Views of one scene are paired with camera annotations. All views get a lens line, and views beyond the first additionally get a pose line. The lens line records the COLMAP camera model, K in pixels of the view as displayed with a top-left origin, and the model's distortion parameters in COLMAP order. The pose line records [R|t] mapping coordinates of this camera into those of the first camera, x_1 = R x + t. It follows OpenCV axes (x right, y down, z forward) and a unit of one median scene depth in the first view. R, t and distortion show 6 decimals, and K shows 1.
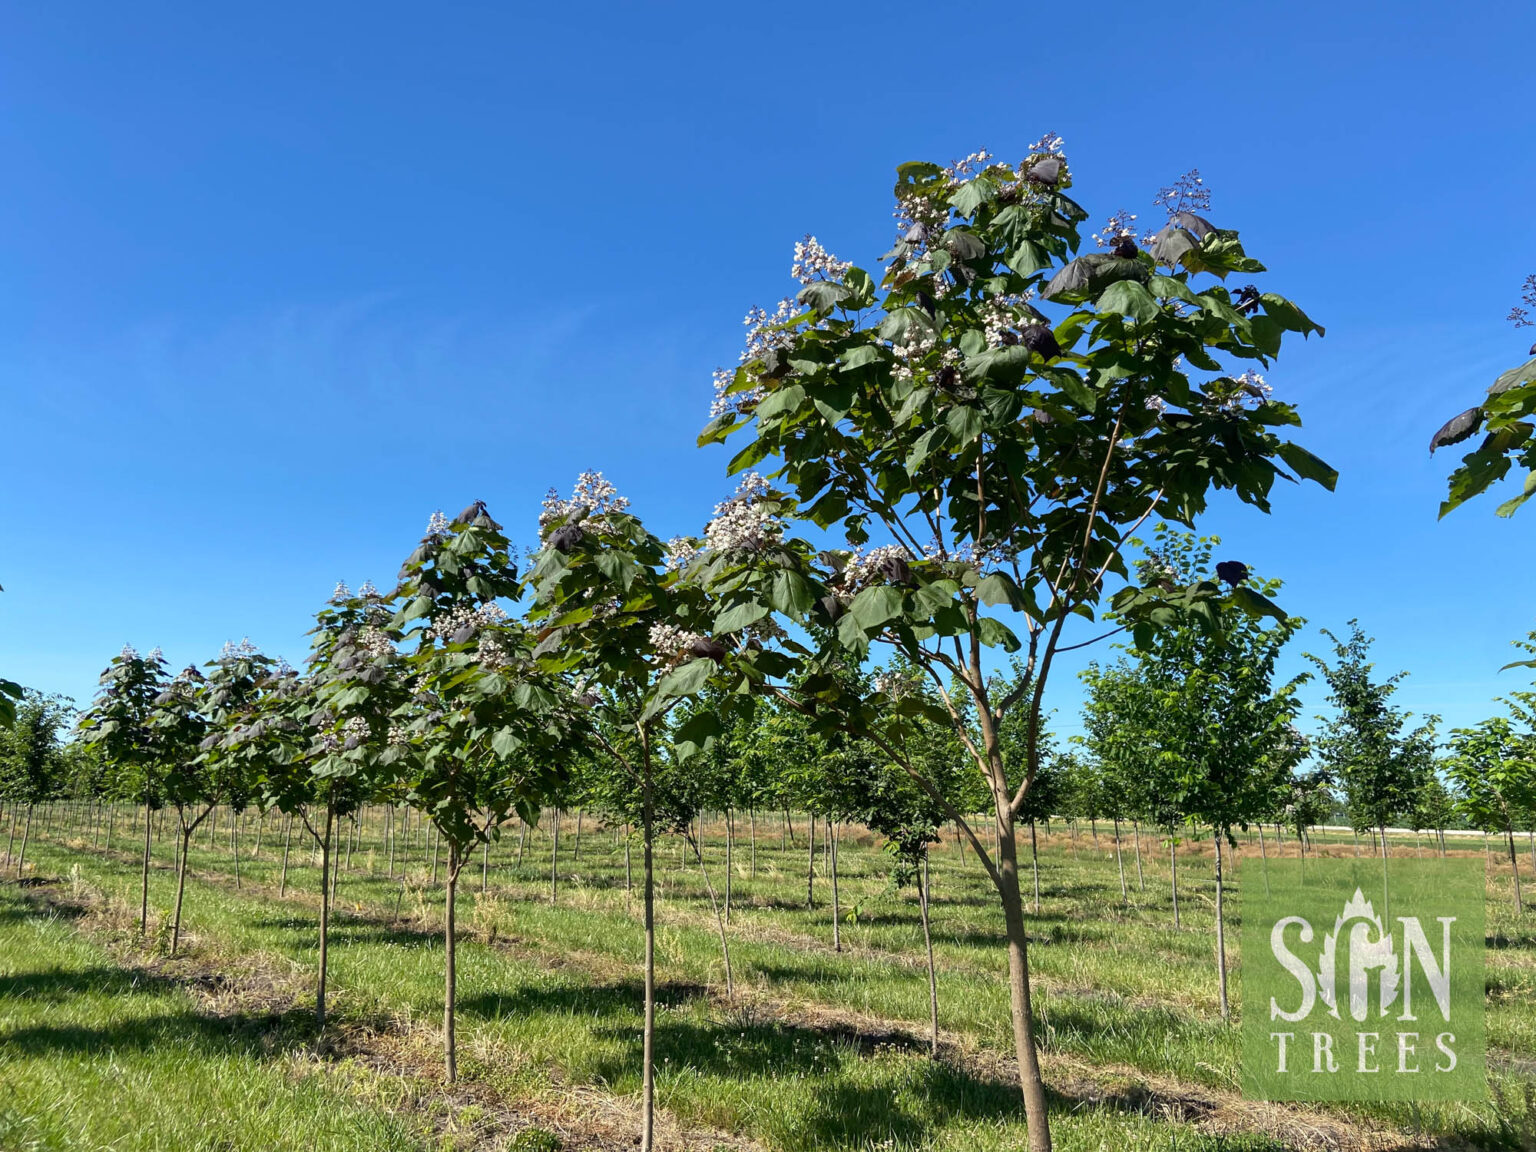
lens RADIAL K [[1184.4, 0, 768.0], [0, 1184.4, 576.0], [0, 0, 1]] dist [0.179595, -0.229374]
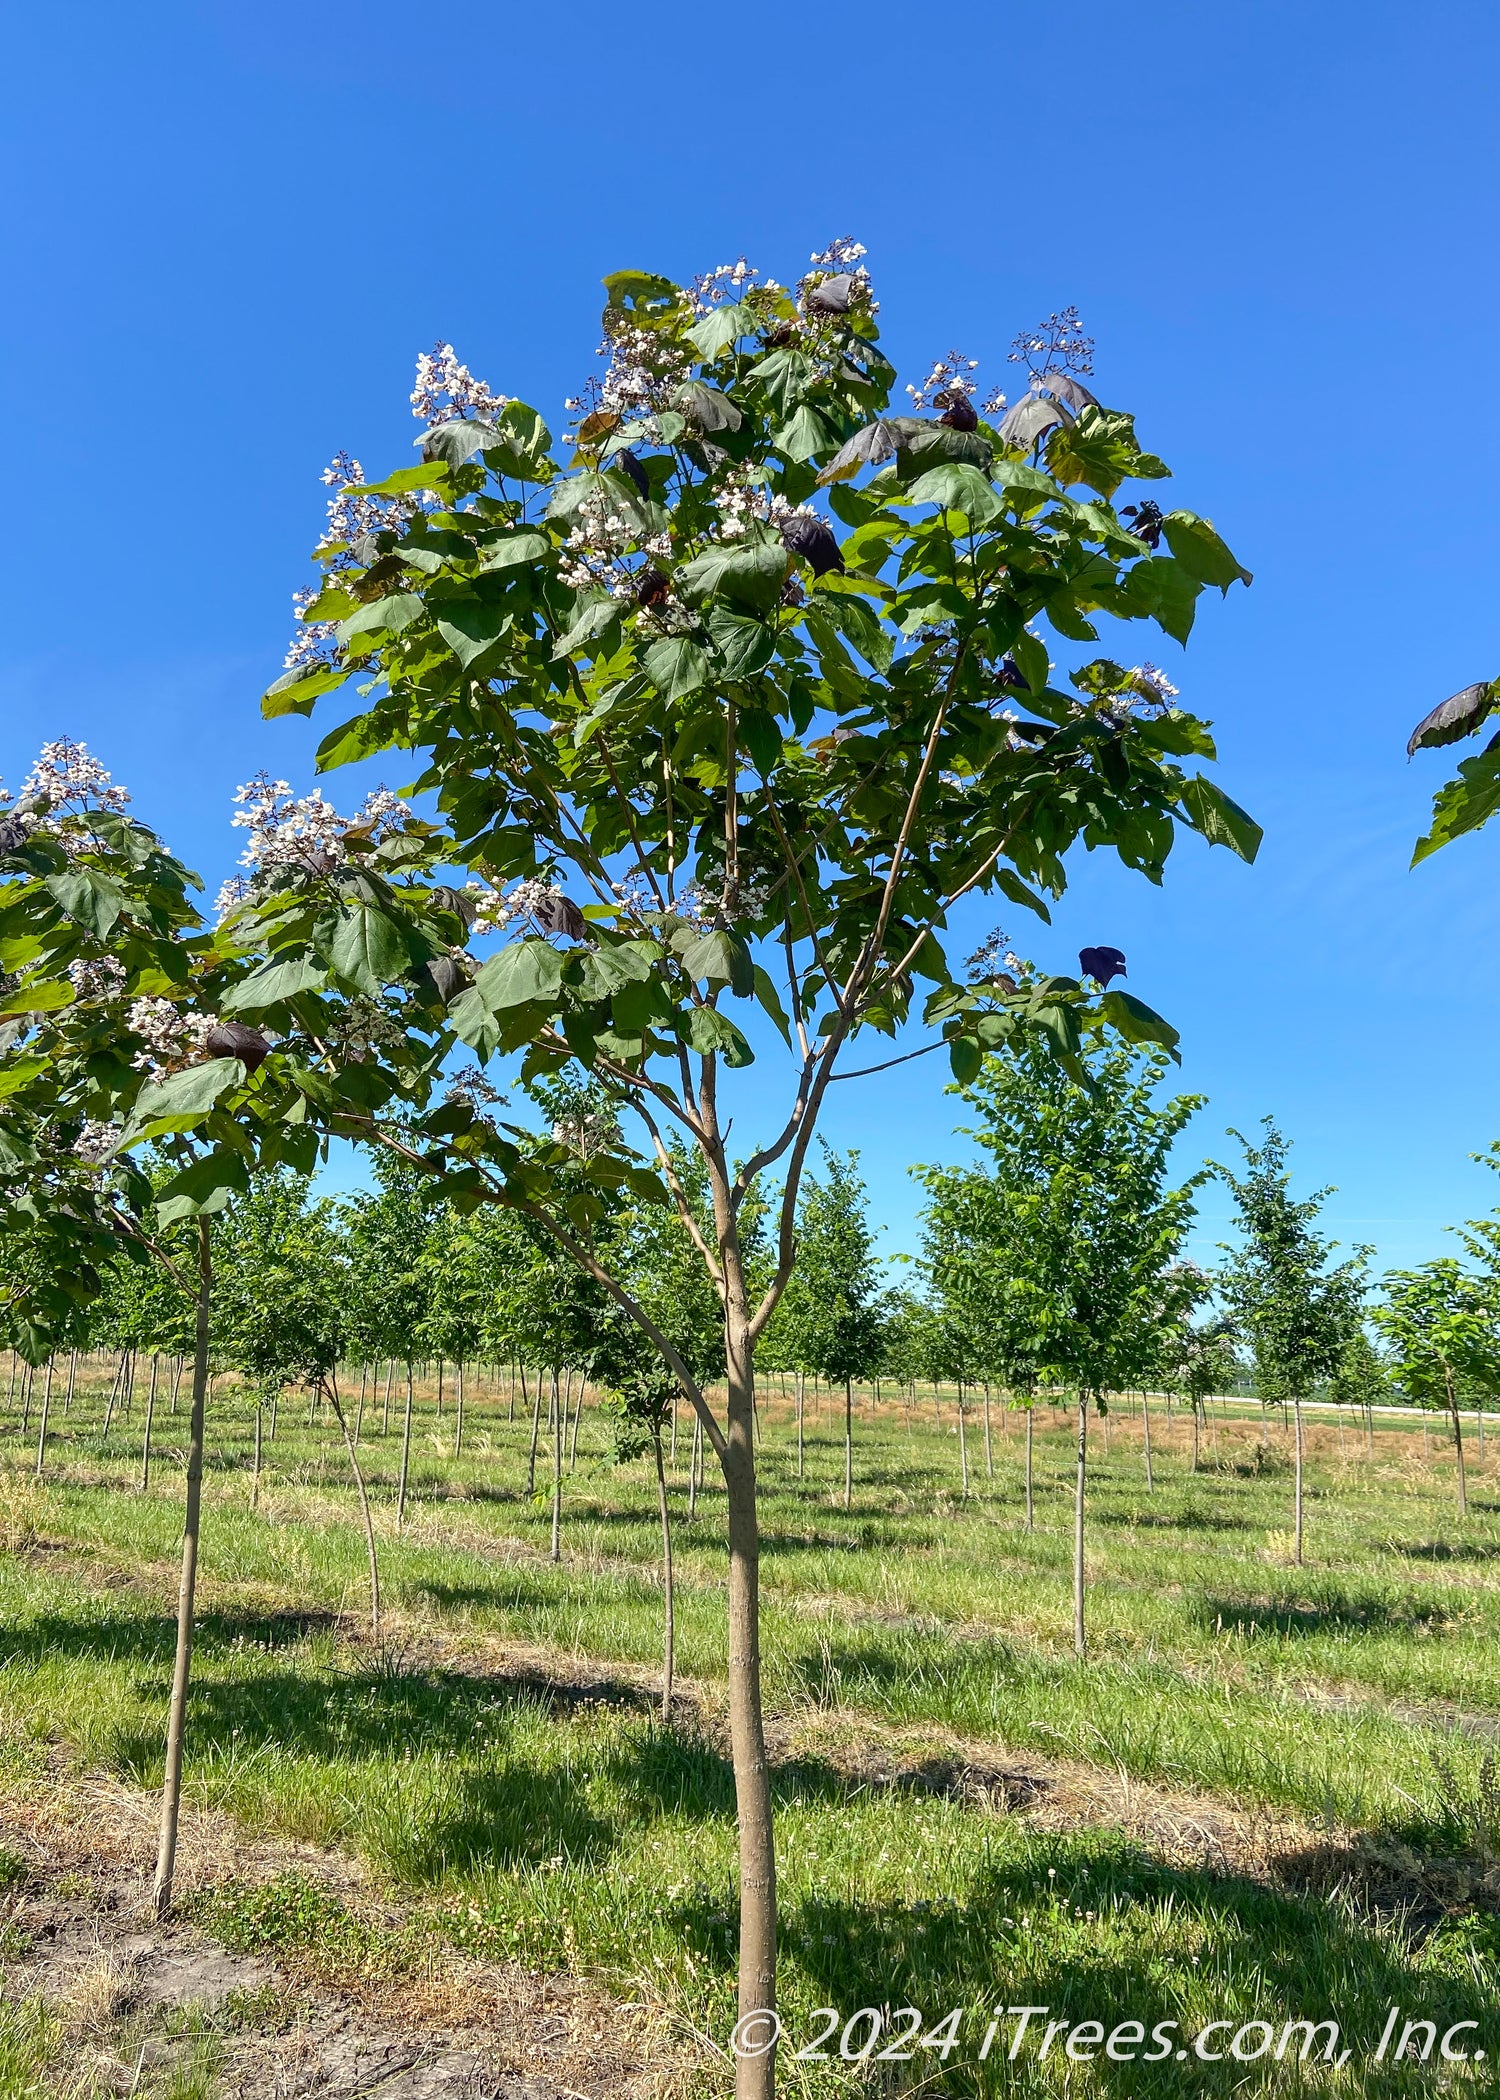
lens RADIAL K [[1577.0, 0, 750.0], [0, 1577.0, 1050.0], [0, 0, 1]] dist [0.159902, -0.208433]
pose [[0.990219, 0.048132, 0.130957, 0.044227], [-0.047324, 0.998836, -0.009281, 0.027911], [-0.131252, 0.002993, 0.991345, 0.092425]]
